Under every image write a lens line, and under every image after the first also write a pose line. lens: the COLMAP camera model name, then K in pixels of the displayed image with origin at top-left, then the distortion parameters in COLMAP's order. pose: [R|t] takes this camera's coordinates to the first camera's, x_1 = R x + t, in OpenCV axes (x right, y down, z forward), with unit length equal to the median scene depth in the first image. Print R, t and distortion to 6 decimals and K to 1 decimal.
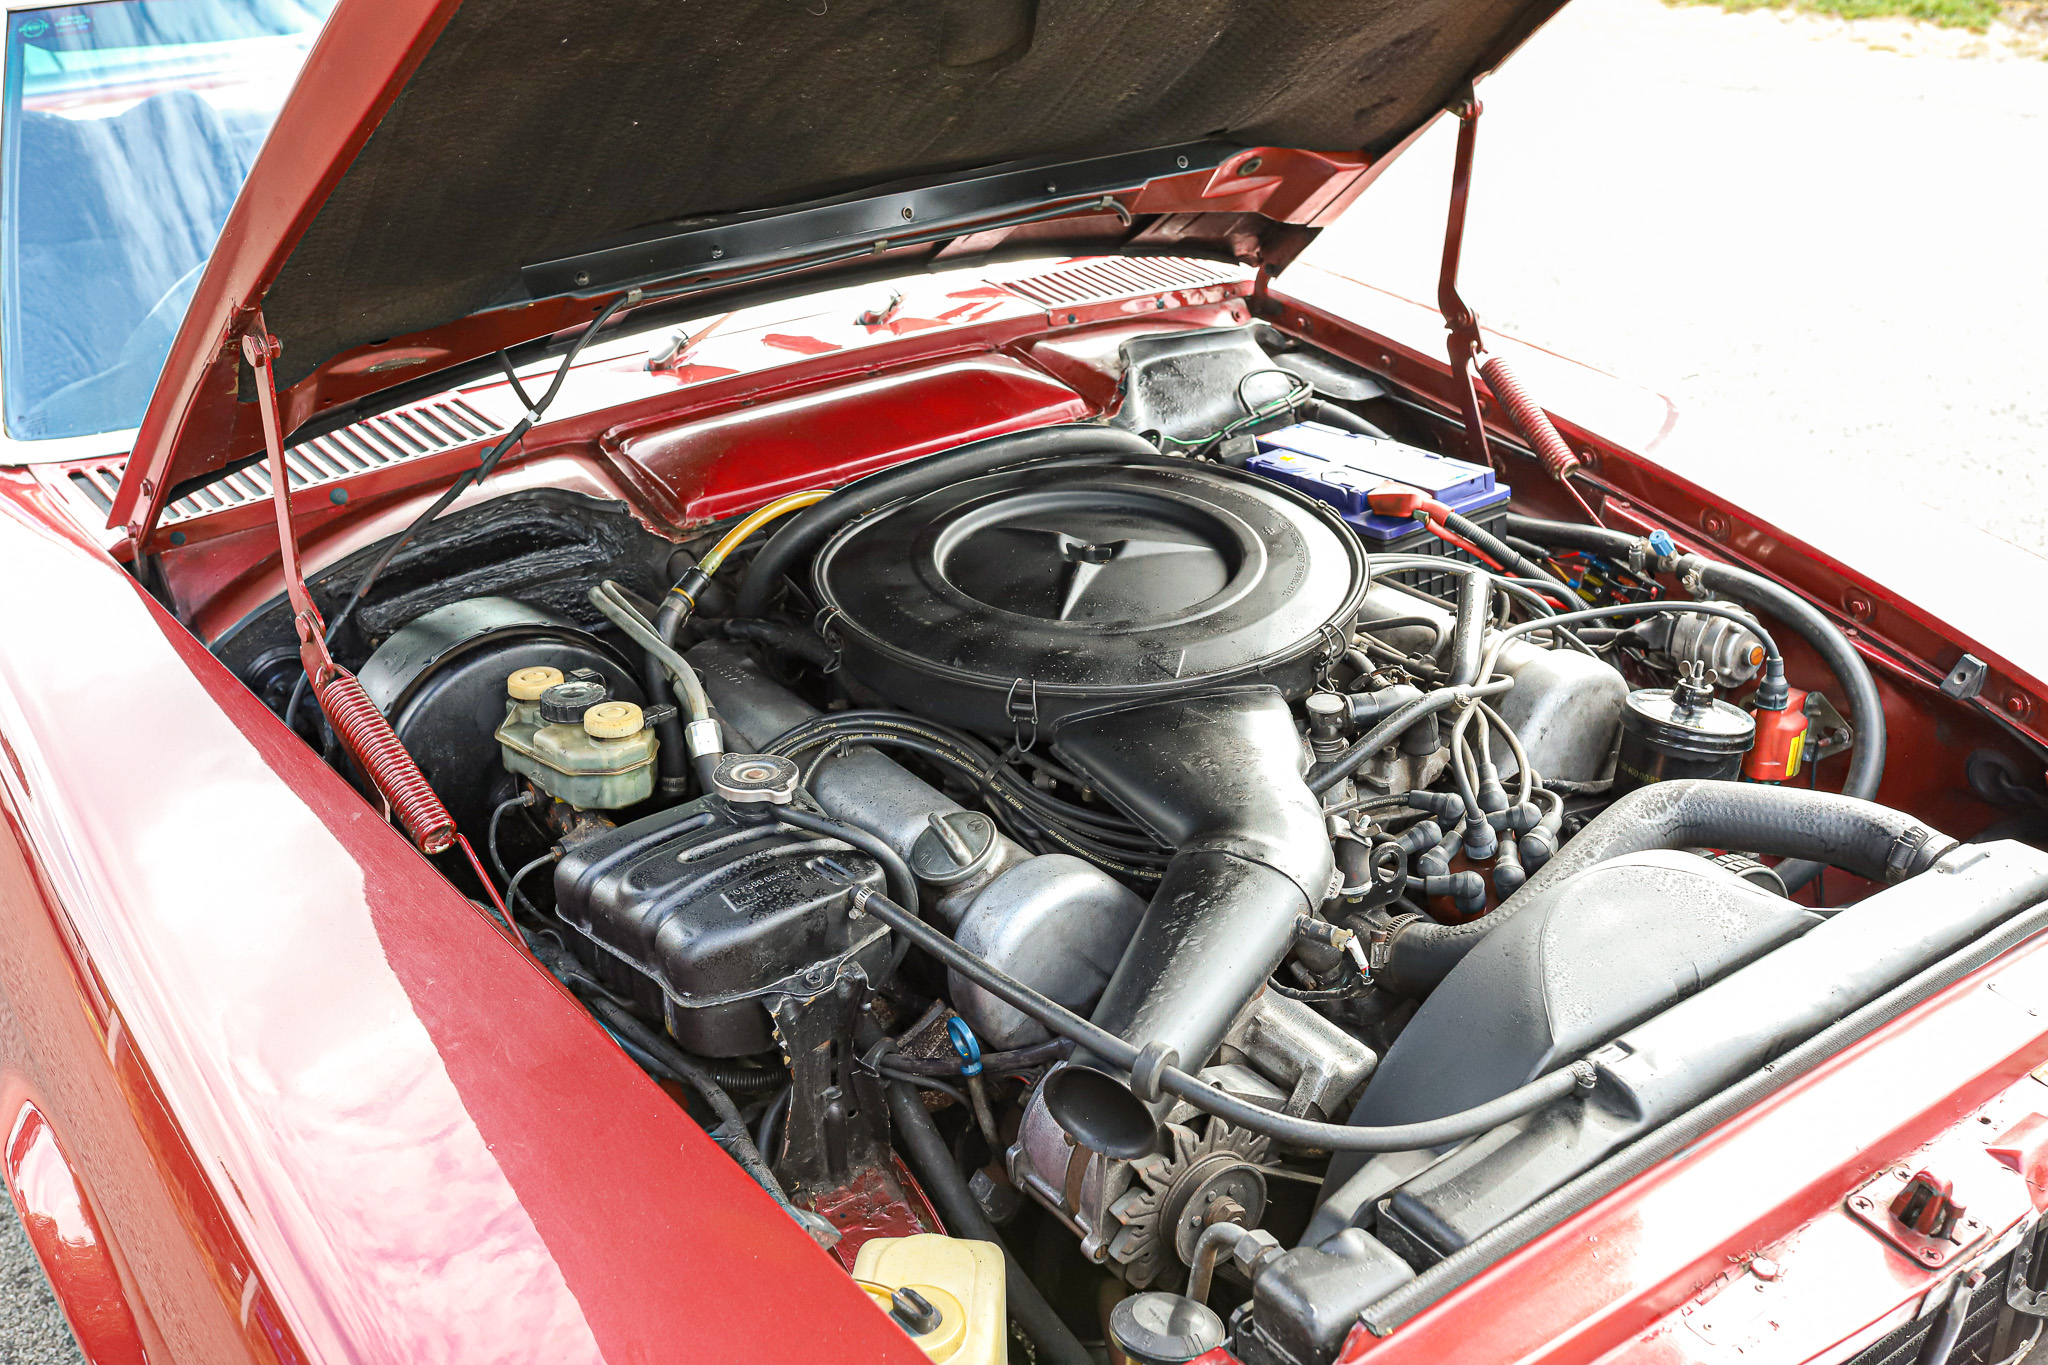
lens RADIAL K [[2018.1, 0, 1020.2], [0, 2018.1, 674.0], [0, 0, 1]] dist [-0.024558, 0.000000]
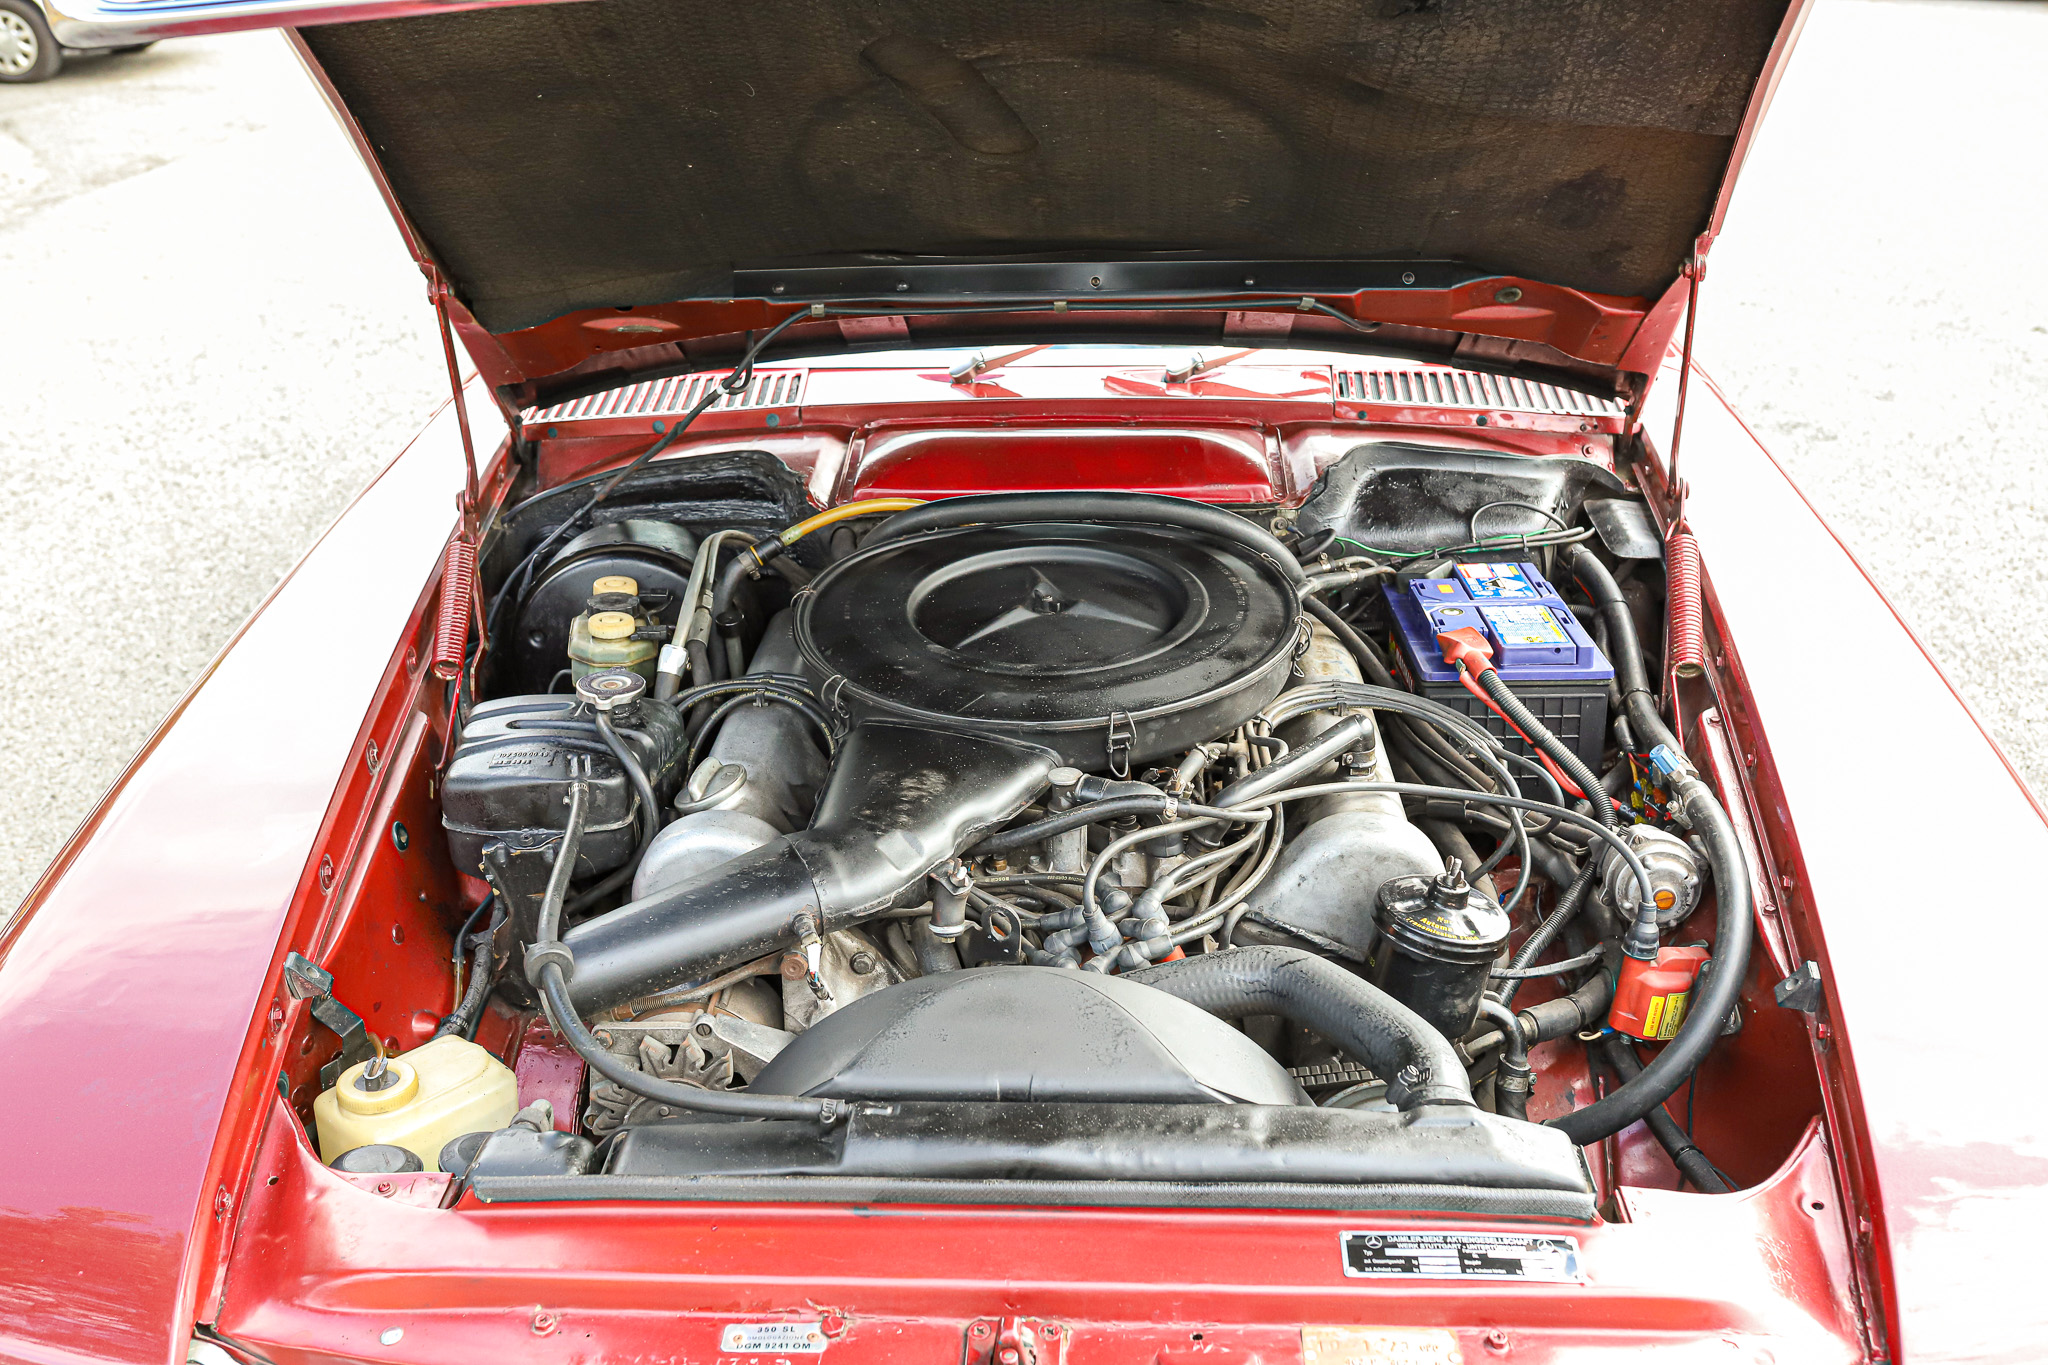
lens RADIAL K [[2018.1, 0, 1016.9], [0, 2018.1, 690.7], [0, 0, 1]] dist [-0.024558, 0.000000]
pose [[0.789205, 0.267613, -0.552755, 0.605747], [-0.272161, 0.959259, 0.075837, -0.088080], [0.550530, 0.090588, 0.829886, 0.077656]]
